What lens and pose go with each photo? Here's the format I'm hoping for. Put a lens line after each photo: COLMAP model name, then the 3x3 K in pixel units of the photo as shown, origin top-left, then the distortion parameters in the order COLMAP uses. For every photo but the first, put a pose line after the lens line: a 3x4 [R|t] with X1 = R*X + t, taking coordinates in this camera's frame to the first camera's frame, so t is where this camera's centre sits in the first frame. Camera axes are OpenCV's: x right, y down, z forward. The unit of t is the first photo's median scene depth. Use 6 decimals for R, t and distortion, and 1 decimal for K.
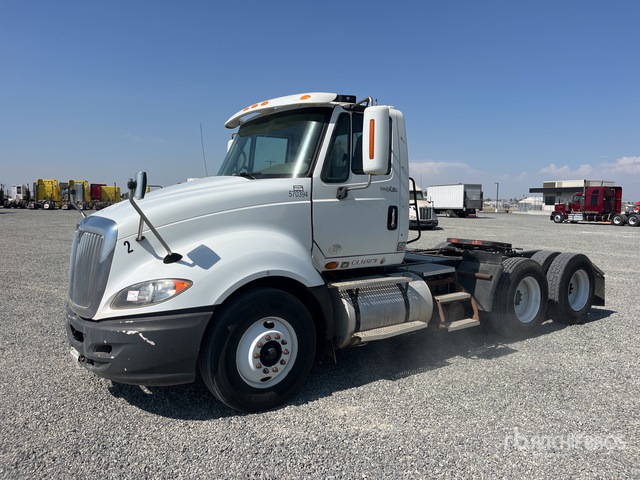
lens RADIAL K [[543.3, 0, 319.7], [0, 543.3, 245.2], [0, 0, 1]] dist [0.071162, 0.025423]
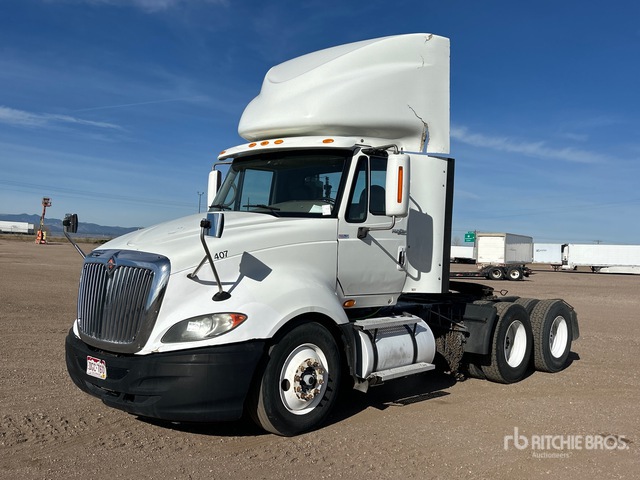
lens RADIAL K [[732.4, 0, 316.1], [0, 732.4, 235.8], [0, 0, 1]] dist [0.074902, 0.000000]
pose [[0.981701, 0.022560, 0.189088, -0.317242], [-0.006775, 0.996467, -0.083716, 0.026677], [-0.190308, 0.080903, 0.978385, -0.350639]]
